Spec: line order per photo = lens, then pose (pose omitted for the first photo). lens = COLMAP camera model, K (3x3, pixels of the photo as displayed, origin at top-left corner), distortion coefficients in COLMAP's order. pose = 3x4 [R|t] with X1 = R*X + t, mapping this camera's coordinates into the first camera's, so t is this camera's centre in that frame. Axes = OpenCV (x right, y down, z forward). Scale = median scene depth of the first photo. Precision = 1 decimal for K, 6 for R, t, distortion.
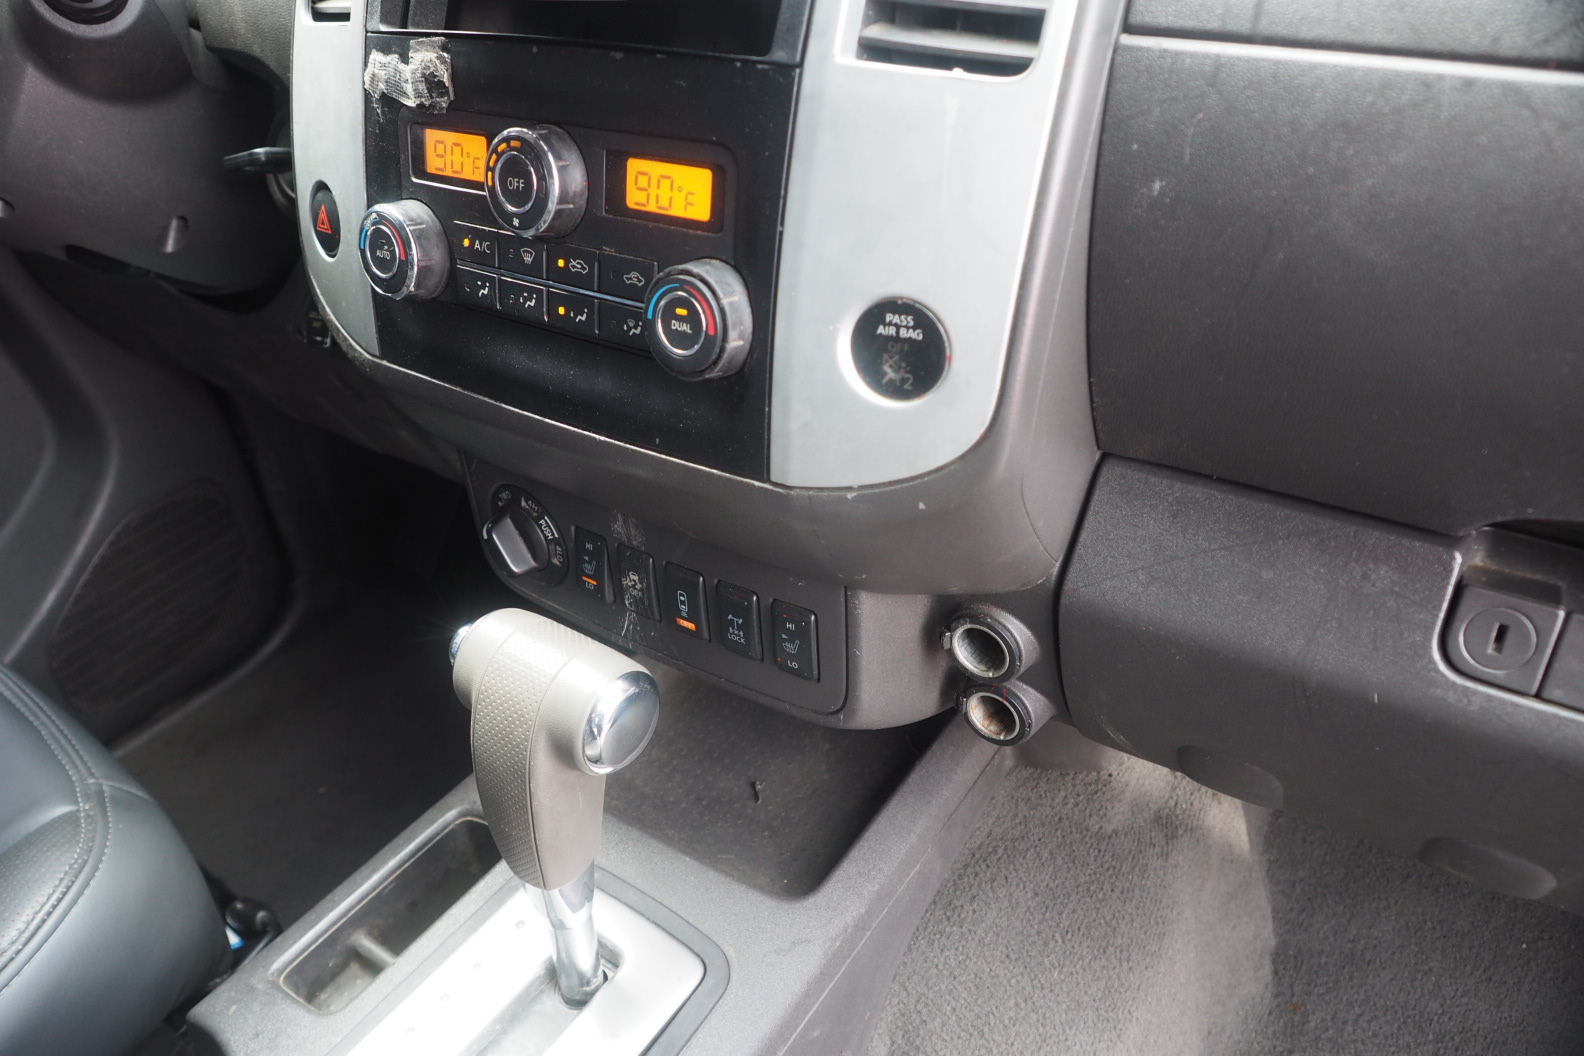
lens RADIAL K [[1108.9, 0, 794.7], [0, 1108.9, 534.5], [0, 0, 1]] dist [-0.033039, 0.000774]
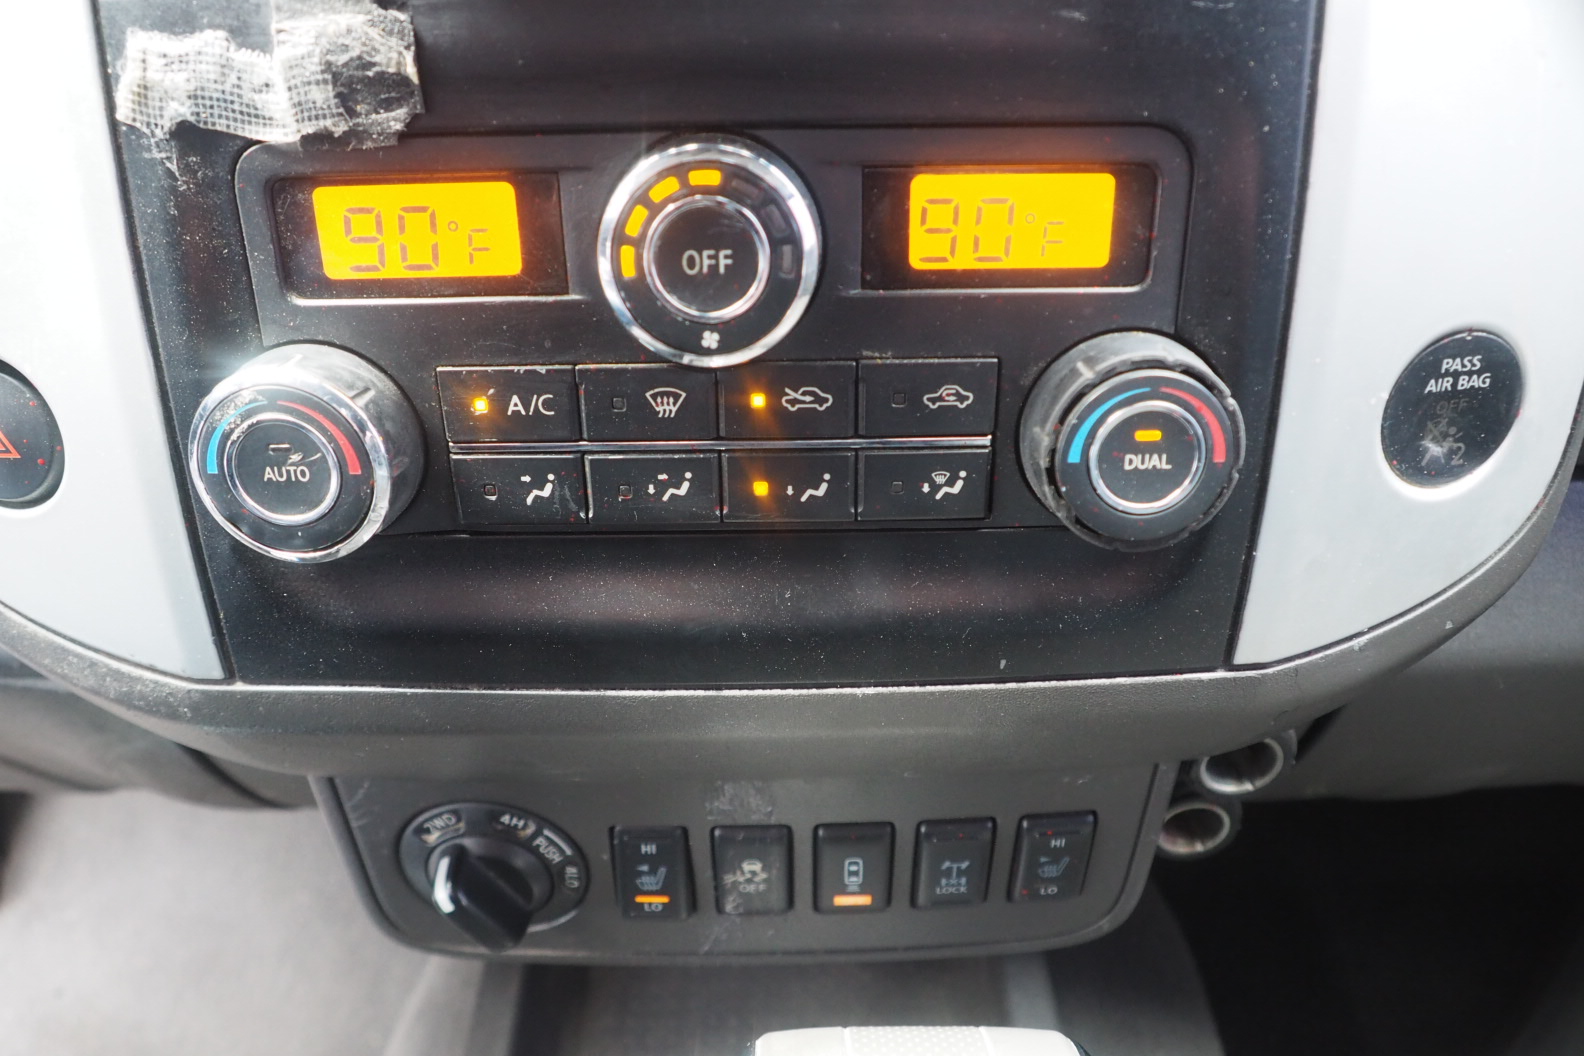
lens RADIAL K [[1112.2, 0, 792.0], [0, 1112.2, 528.0], [0, 0, 1]] dist [-0.044065, -0.001200]
pose [[0.817920, -0.290626, 0.496531, -0.468042], [0.295333, 0.952741, 0.071160, -0.220227], [-0.493746, 0.088439, 0.865097, 0.549987]]
